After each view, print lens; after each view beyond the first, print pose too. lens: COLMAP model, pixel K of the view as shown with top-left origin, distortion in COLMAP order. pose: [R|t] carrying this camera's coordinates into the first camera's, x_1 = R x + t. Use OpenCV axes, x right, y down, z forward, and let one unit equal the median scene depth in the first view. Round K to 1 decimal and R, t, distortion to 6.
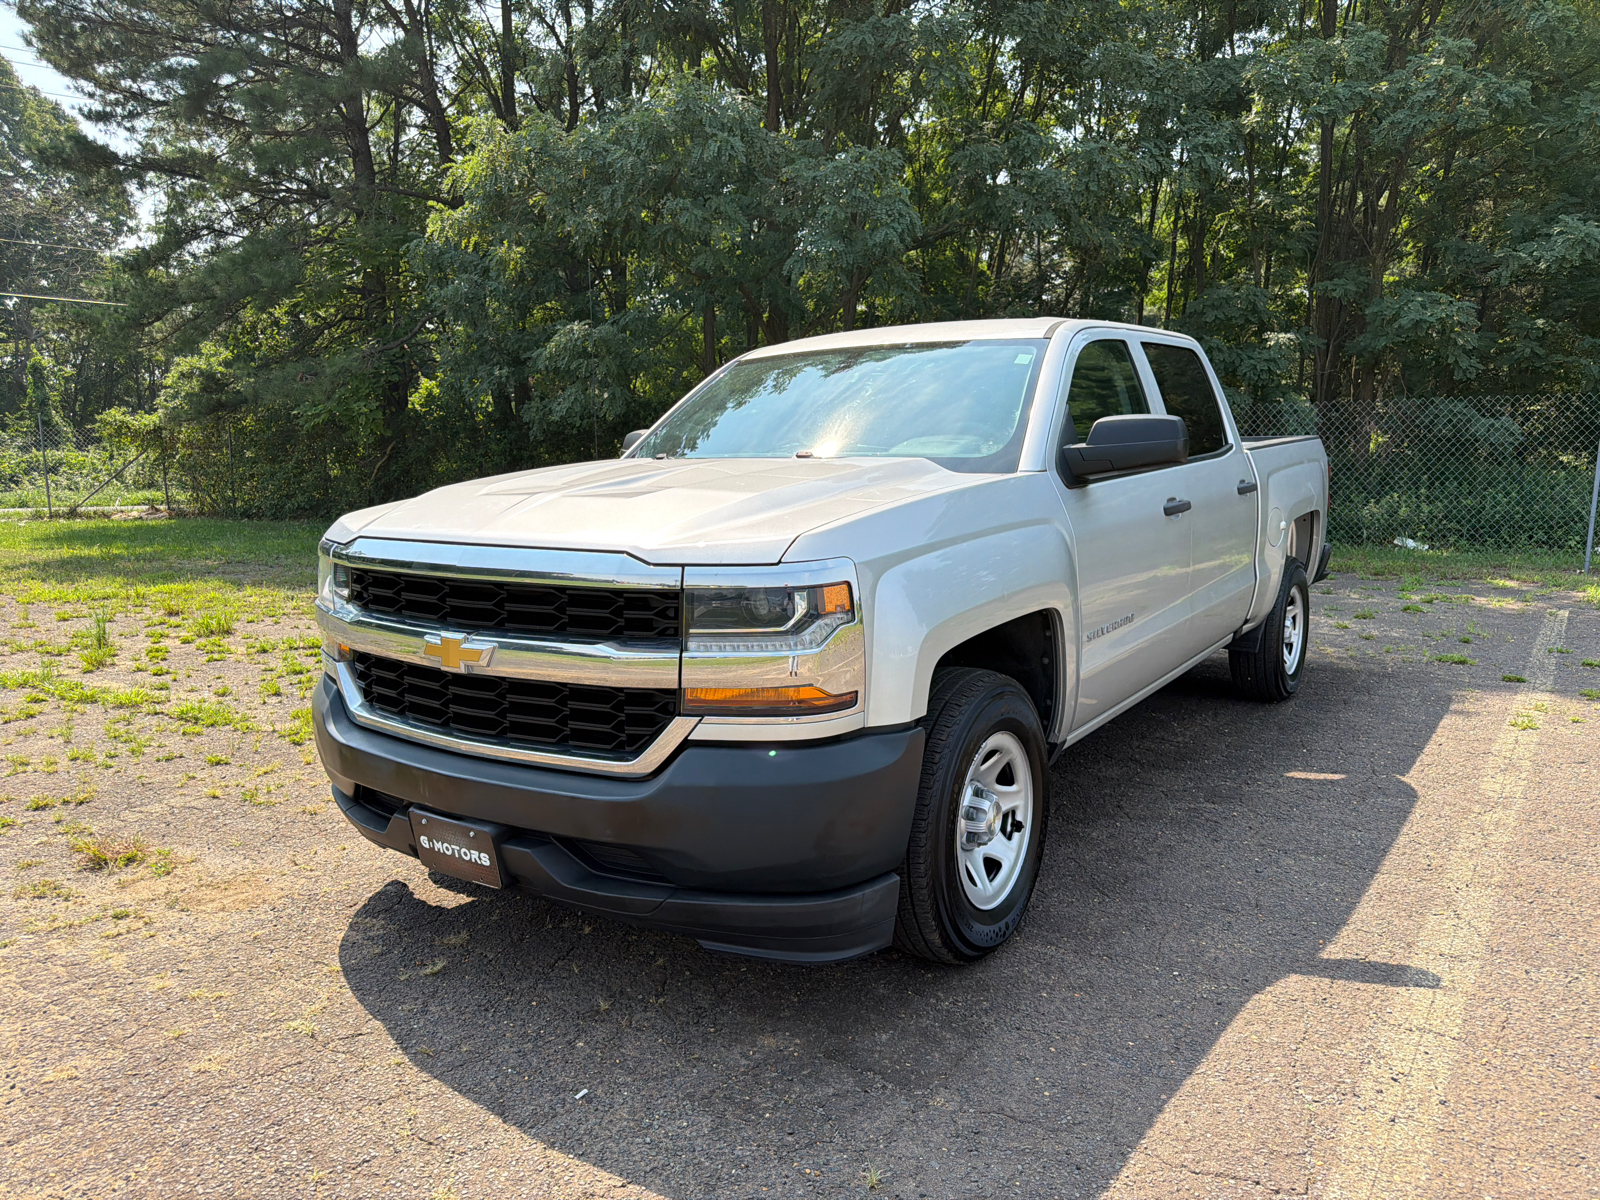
lens RADIAL K [[1107.7, 0, 800.0], [0, 1107.7, 600.0], [0, 0, 1]] dist [0.000725, -0.007905]
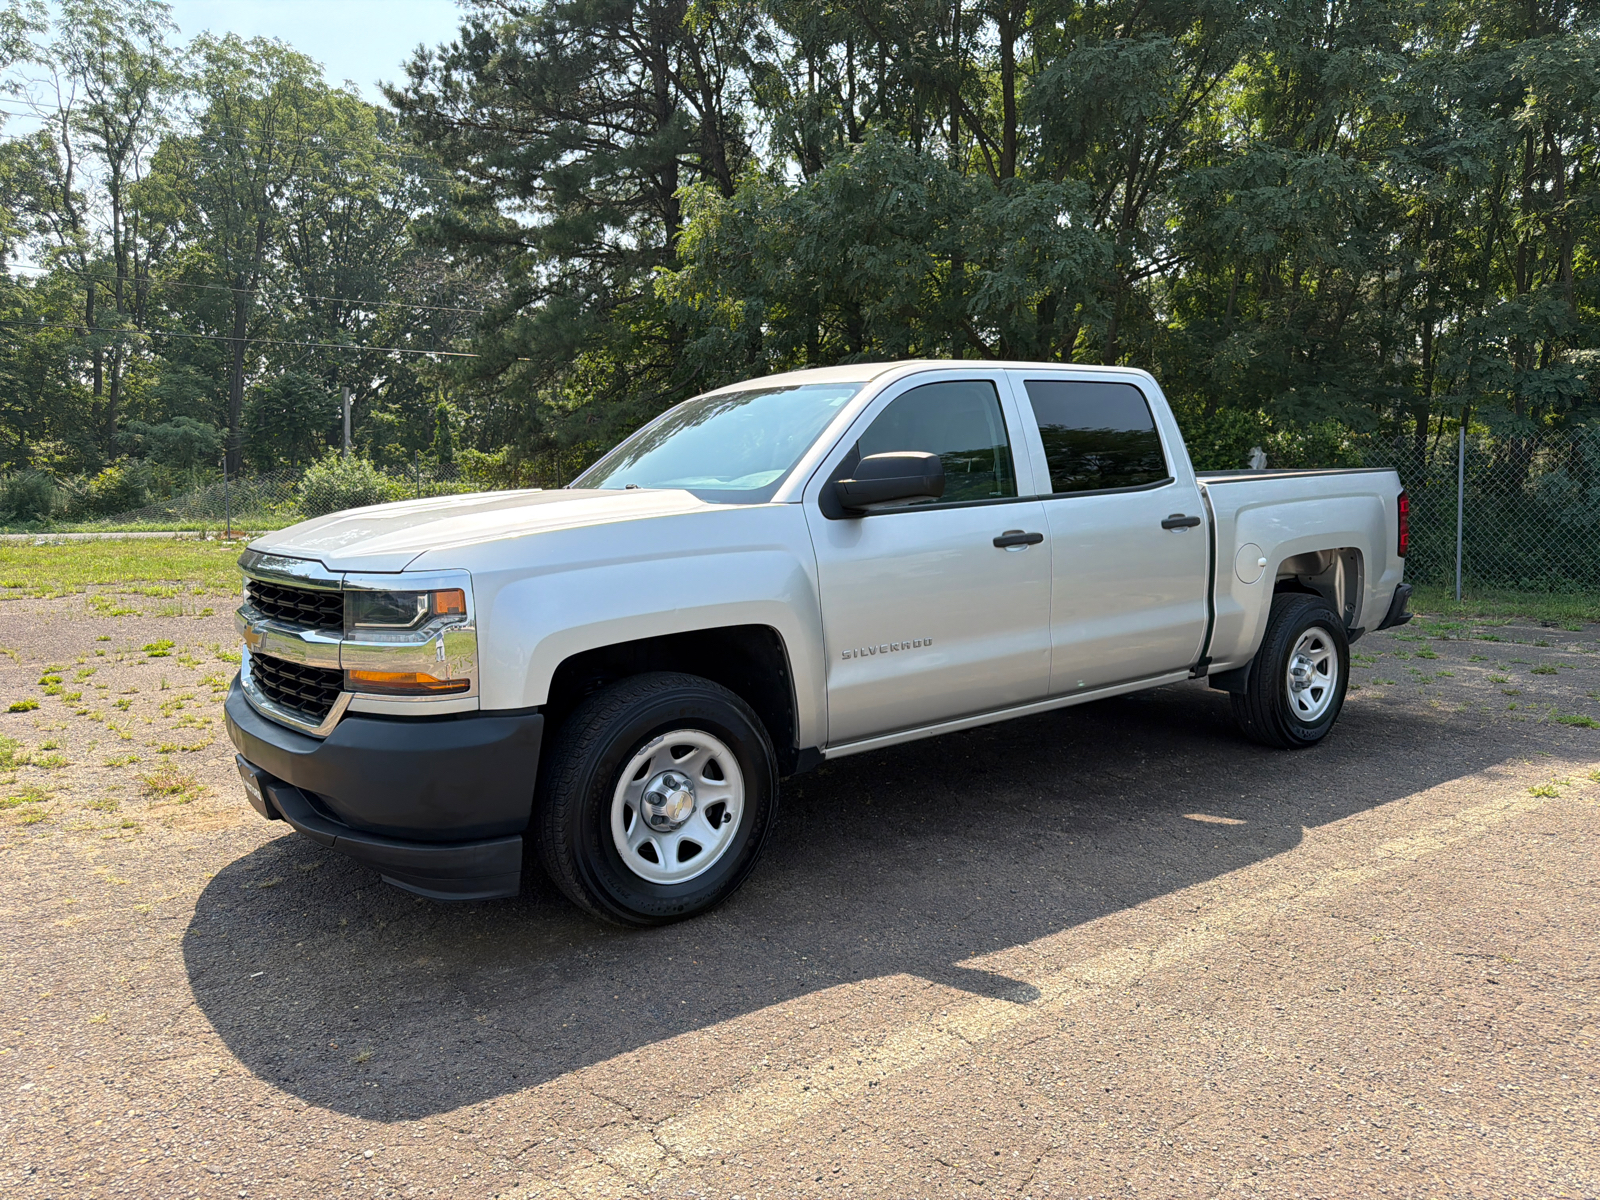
lens RADIAL K [[1078.3, 0, 800.0], [0, 1078.3, 600.0], [0, 0, 1]] dist [0.035740, -0.003355]
pose [[0.958155, 0.035121, -0.284088, 0.532118], [-0.042969, 0.998846, -0.021439, 0.003872], [0.283007, 0.032749, 0.958558, -0.033666]]
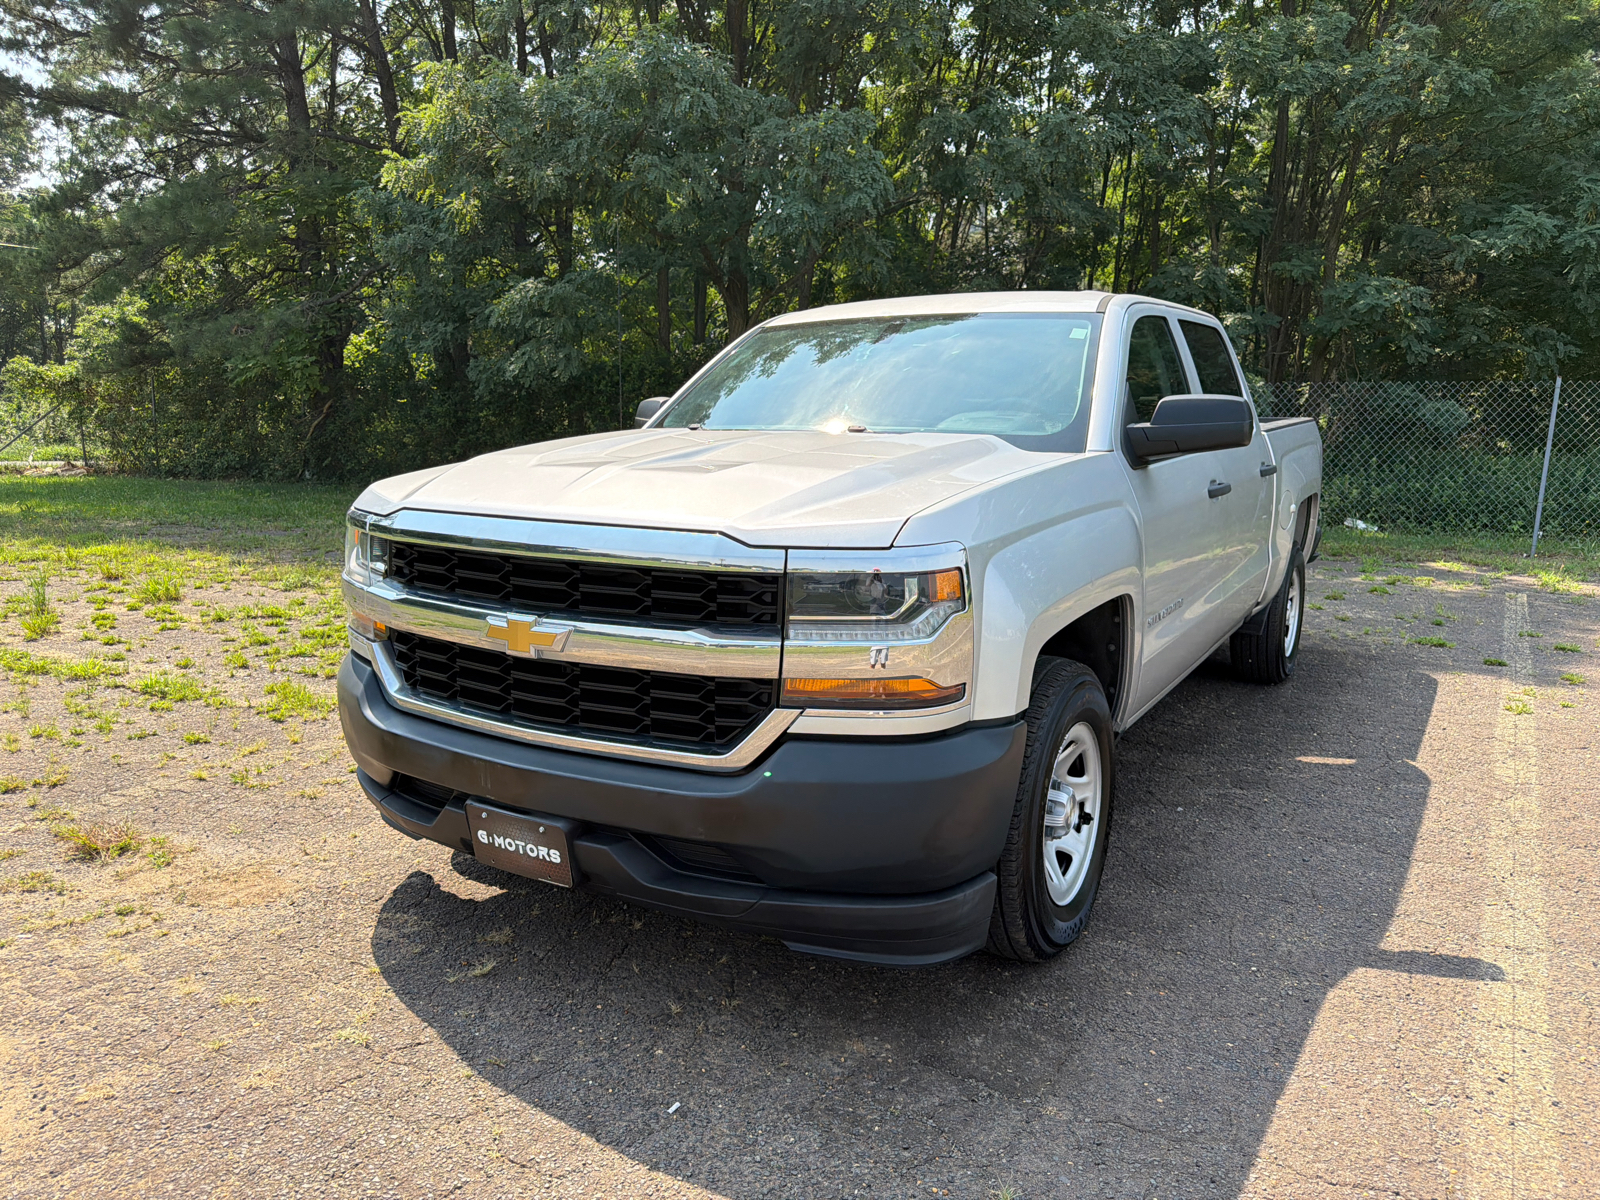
lens RADIAL K [[1113.9, 0, 805.2], [0, 1113.9, 602.8], [0, 0, 1]] dist [-0.002681, -0.005627]
pose [[0.998015, 0.012563, 0.061718, -0.104406], [-0.014386, 0.999471, 0.029184, -0.008803], [-0.061319, -0.030014, 0.997667, 0.042692]]
